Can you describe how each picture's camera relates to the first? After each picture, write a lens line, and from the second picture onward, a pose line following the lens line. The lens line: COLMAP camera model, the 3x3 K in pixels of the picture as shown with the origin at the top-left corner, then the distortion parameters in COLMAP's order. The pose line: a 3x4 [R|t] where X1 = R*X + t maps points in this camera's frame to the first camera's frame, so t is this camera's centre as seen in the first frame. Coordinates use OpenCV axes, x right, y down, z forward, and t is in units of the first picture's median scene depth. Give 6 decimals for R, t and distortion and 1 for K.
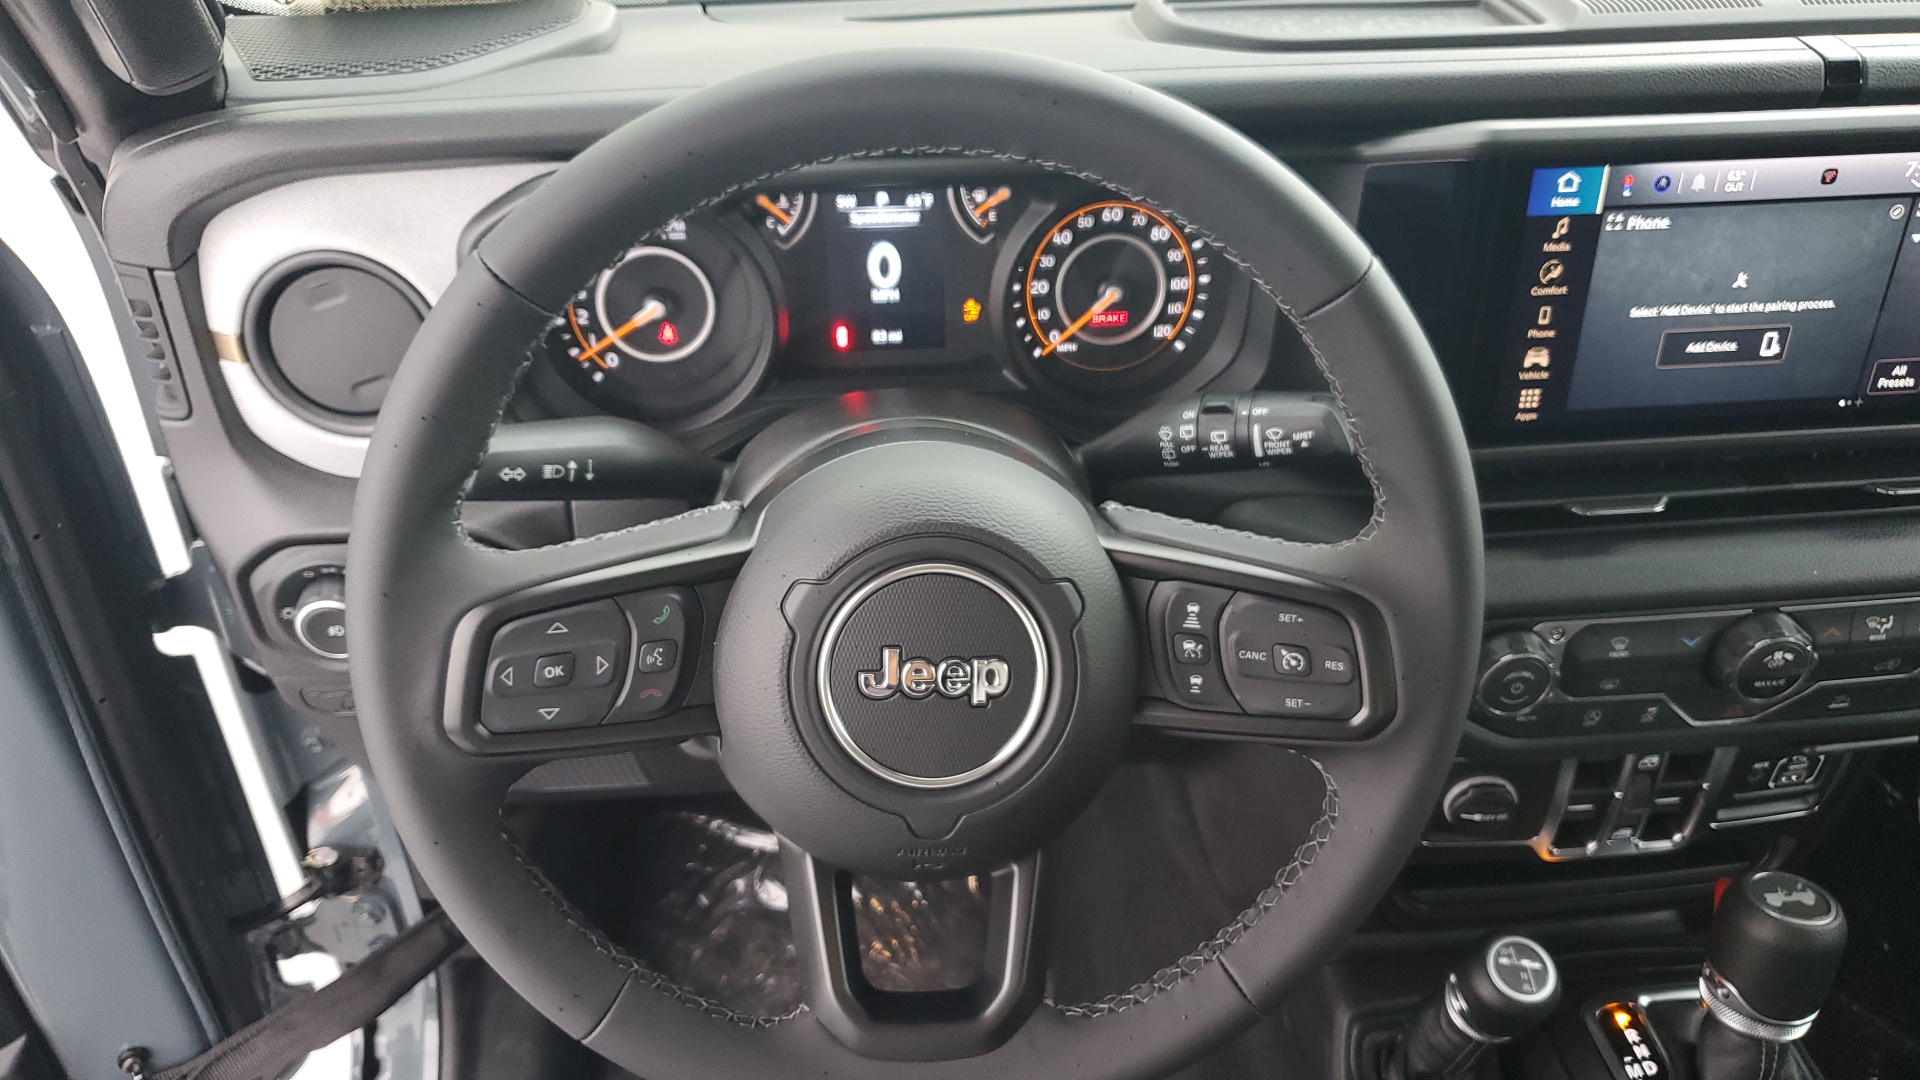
lens RADIAL K [[1509.2, 0, 959.8], [0, 1509.2, 548.0], [0, 0, 1]] dist [0.056143, -0.075211]
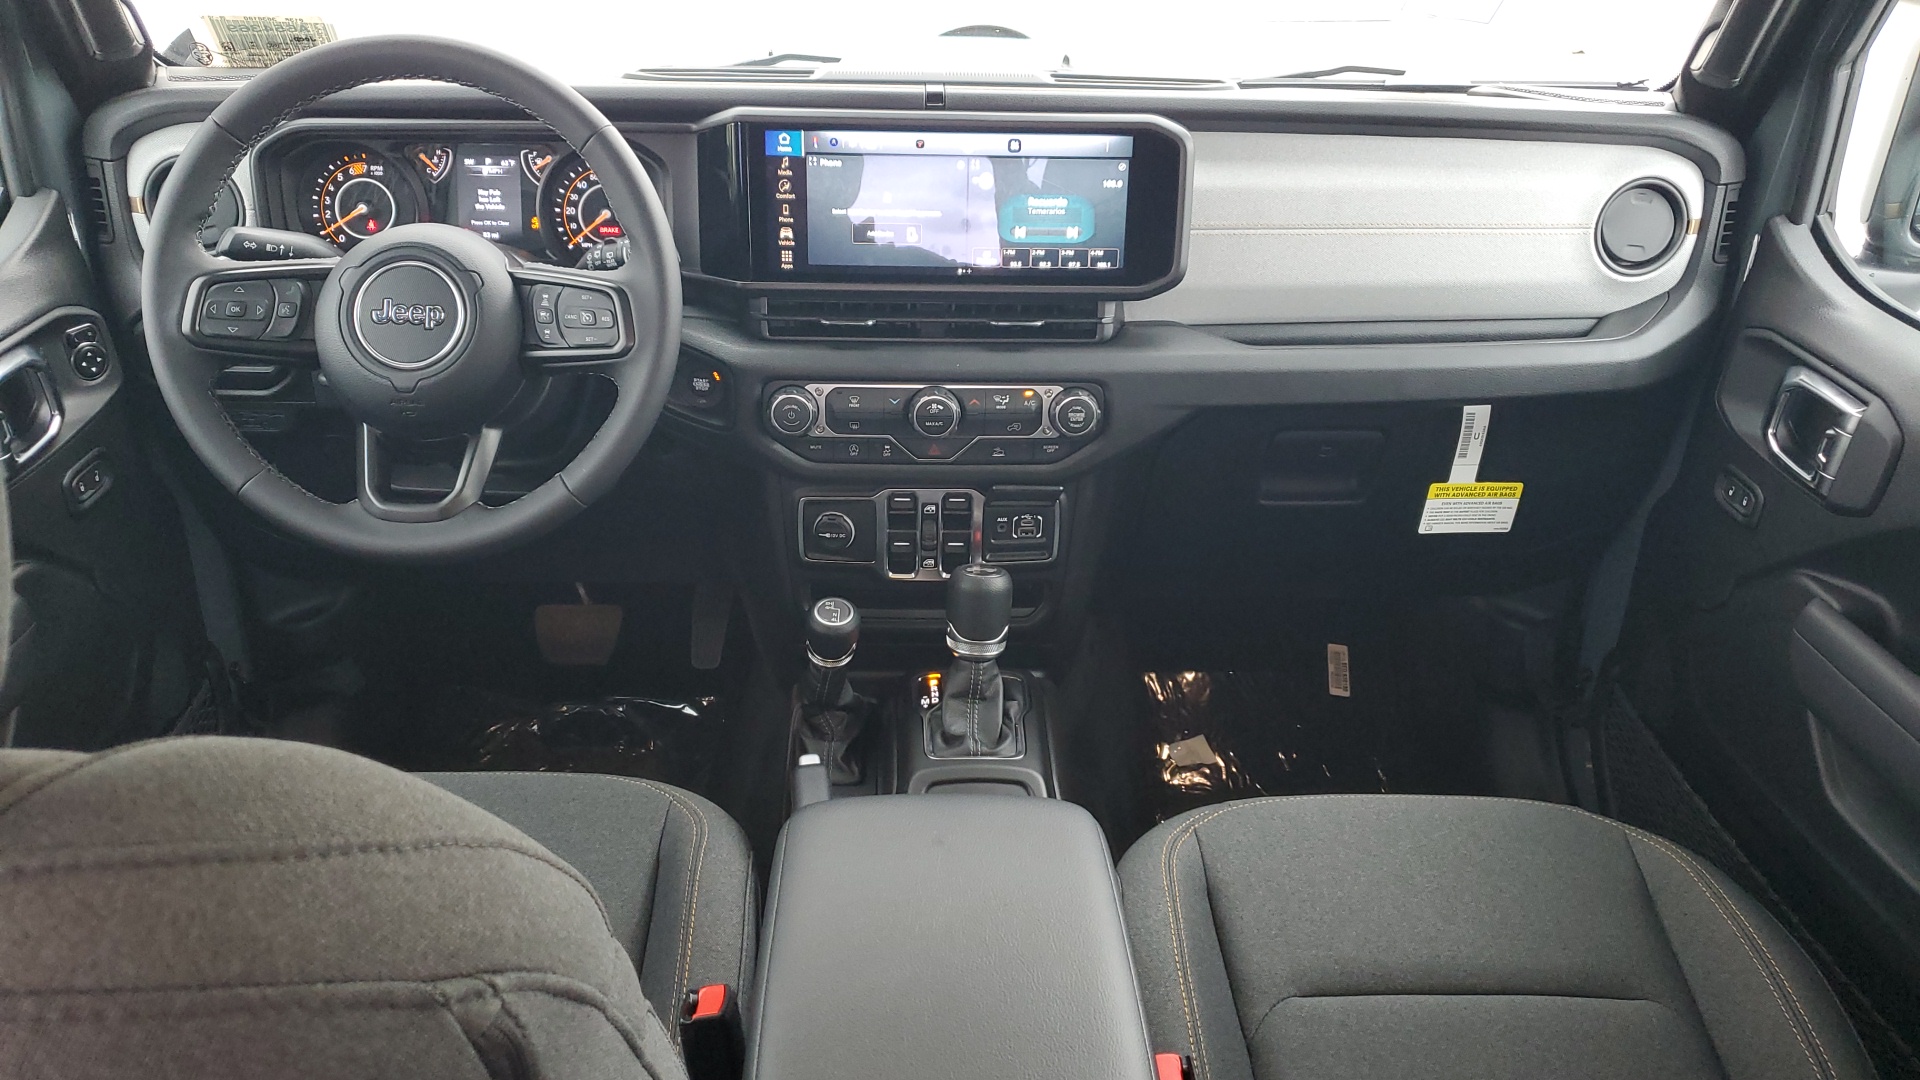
lens RADIAL K [[1509.2, 0, 952.4], [0, 1509.2, 575.3], [0, 0, 1]] dist [0.056143, -0.075211]
pose [[0.997122, 0.044711, -0.061228, 0.717774], [-0.054763, 0.983252, -0.173827, 0.622679], [0.052430, 0.176680, 0.982871, -0.809434]]
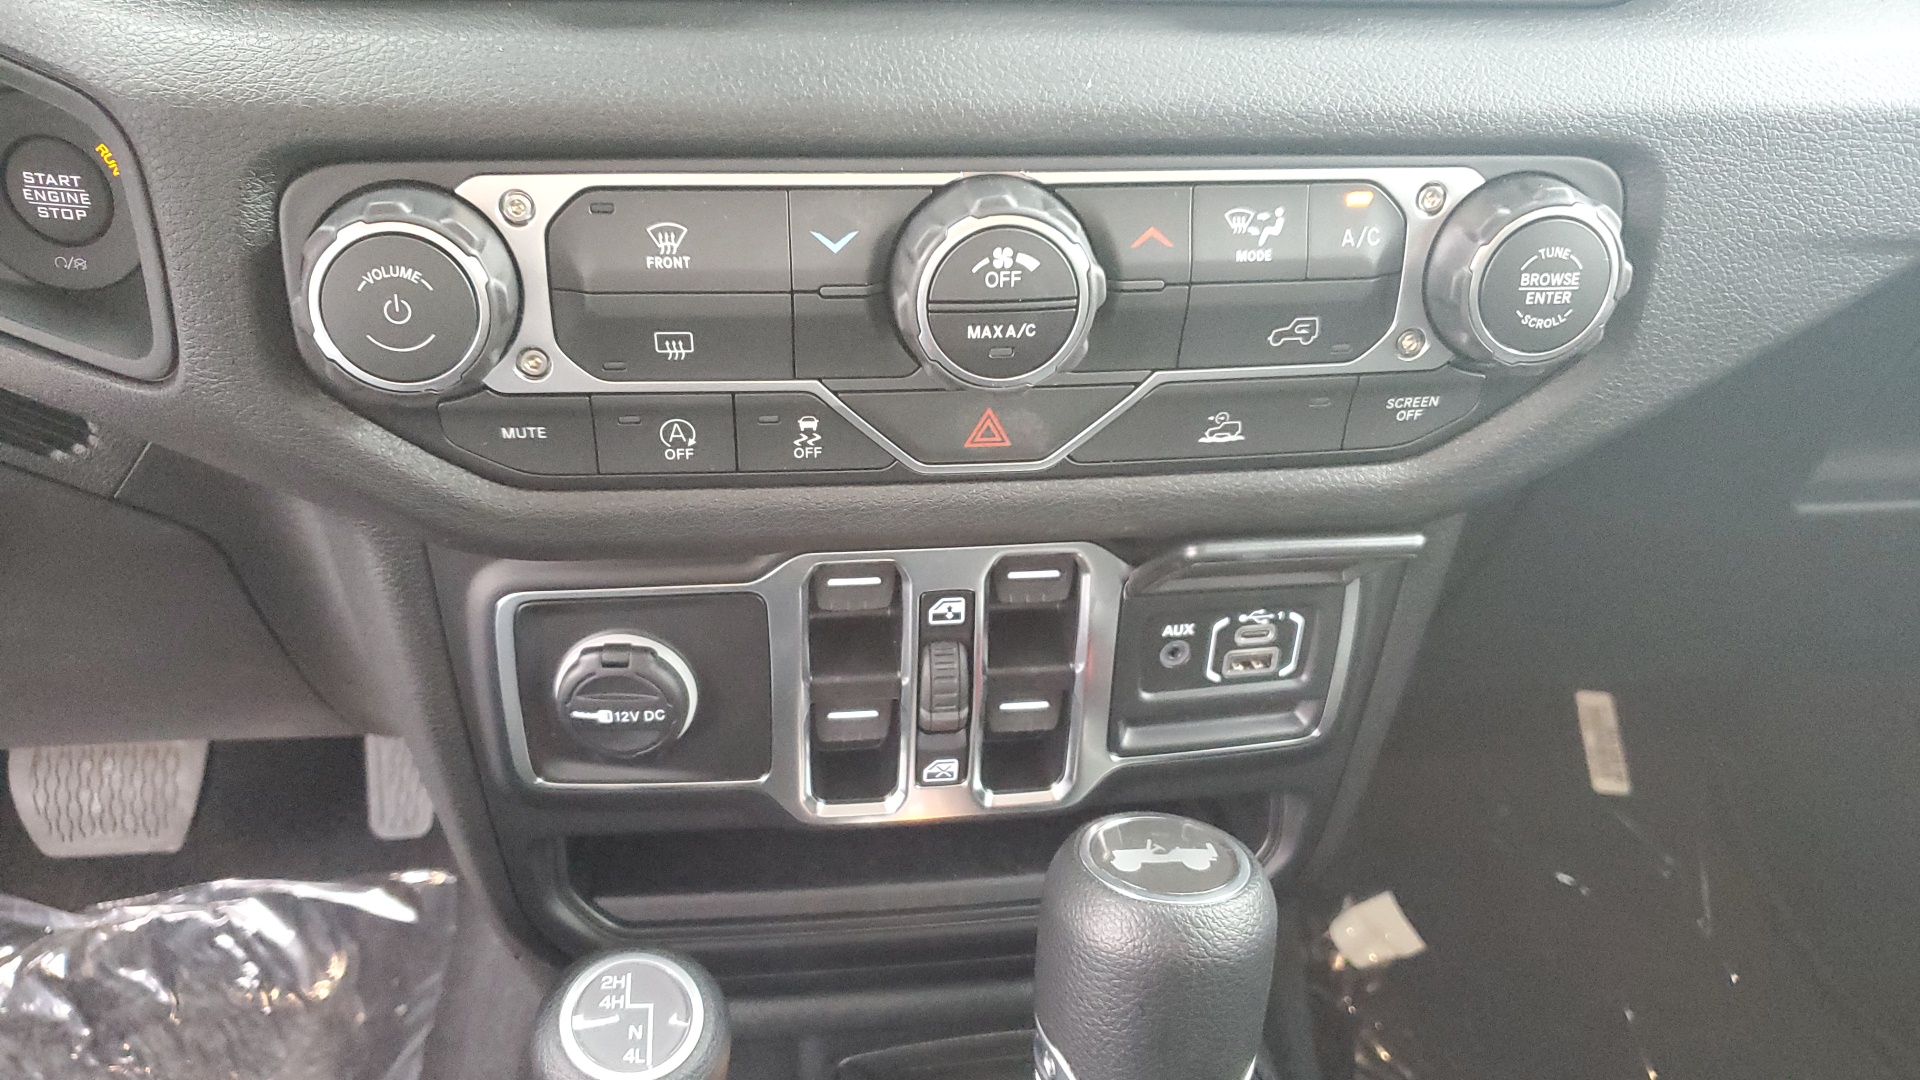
lens RADIAL K [[1509.2, 0, 952.1], [0, 1509.2, 543.0], [0, 0, 1]] dist [0.056143, -0.075211]
pose [[0.999369, 0.011006, 0.033776, 0.535492], [-0.007019, 0.993228, -0.115967, 0.216732], [-0.034824, 0.115657, 0.992679, 0.598670]]
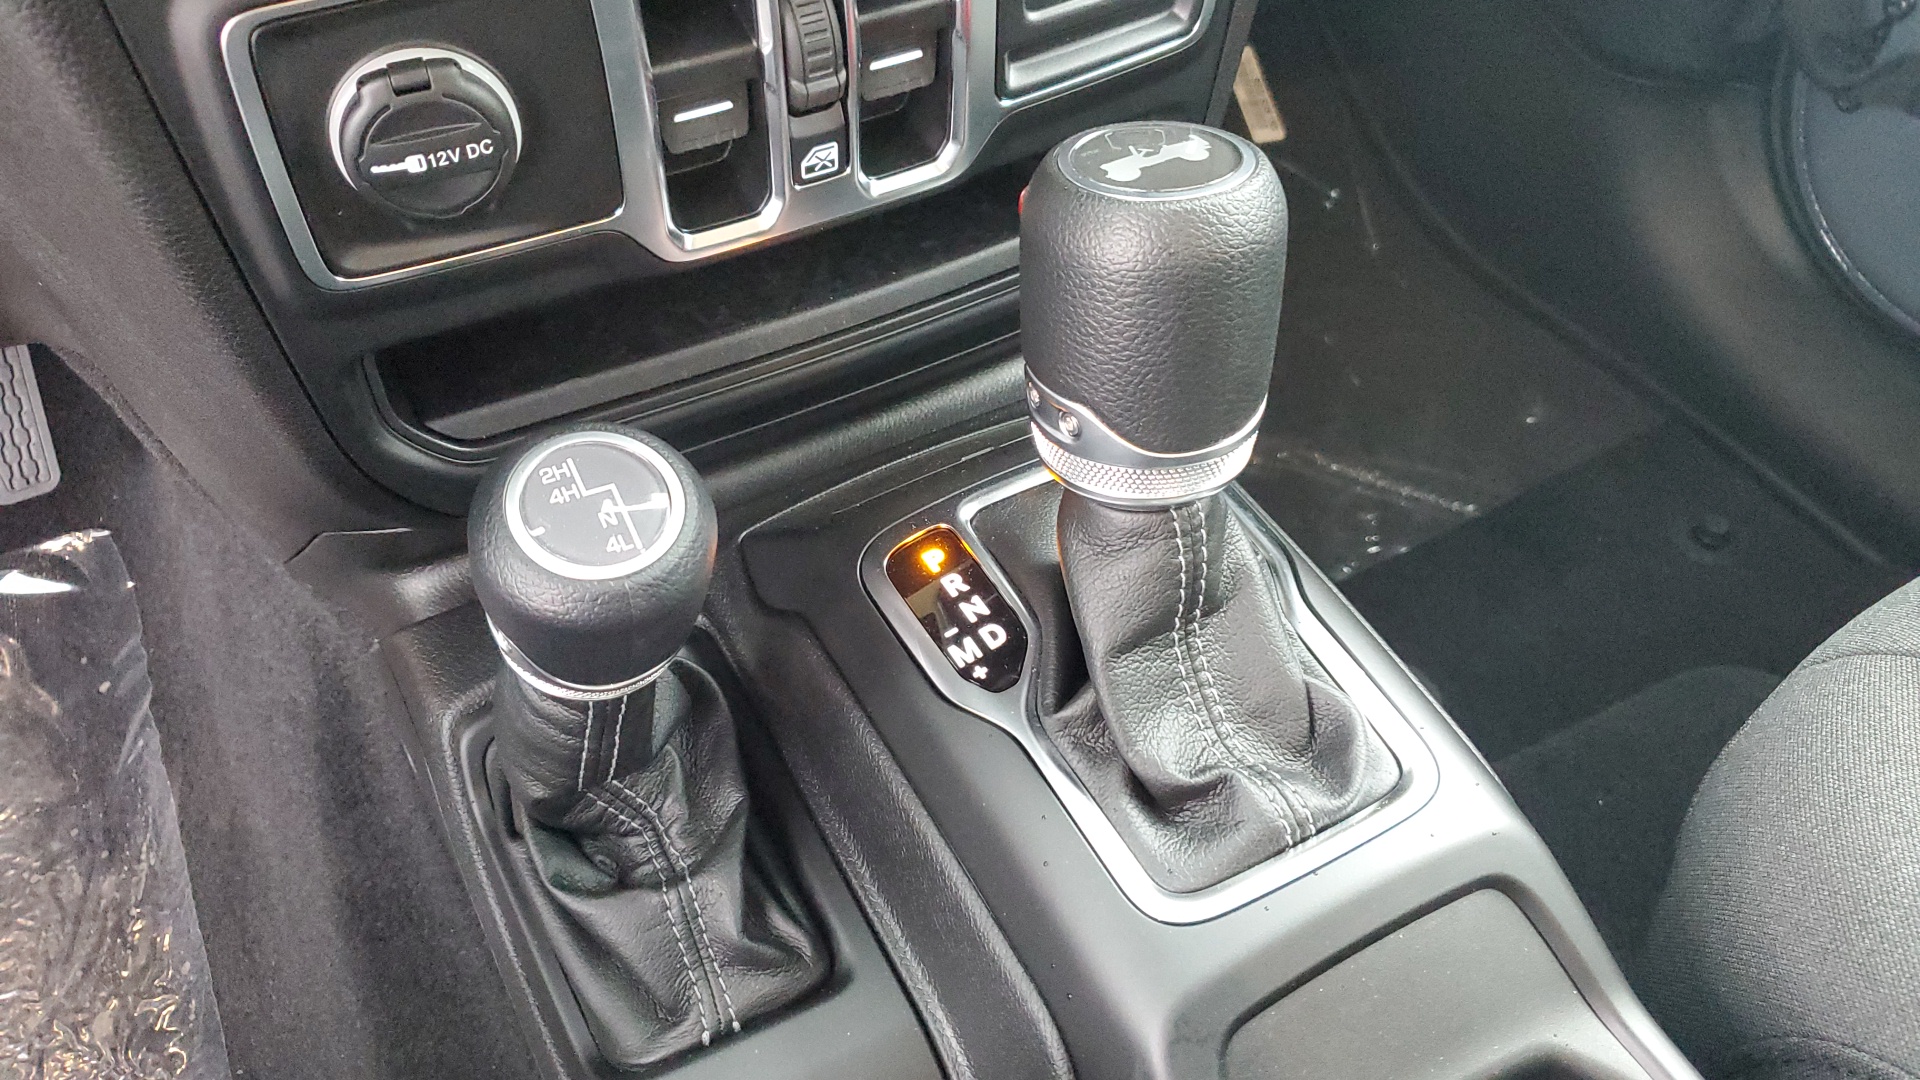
lens RADIAL K [[1509.2, 0, 952.4], [0, 1509.2, 513.1], [0, 0, 1]] dist [0.056143, -0.075211]
pose [[0.920721, -0.278323, 0.273513, 0.410288], [0.228161, 0.952589, 0.201288, 0.262053], [-0.316569, -0.122925, 0.940571, 0.716560]]
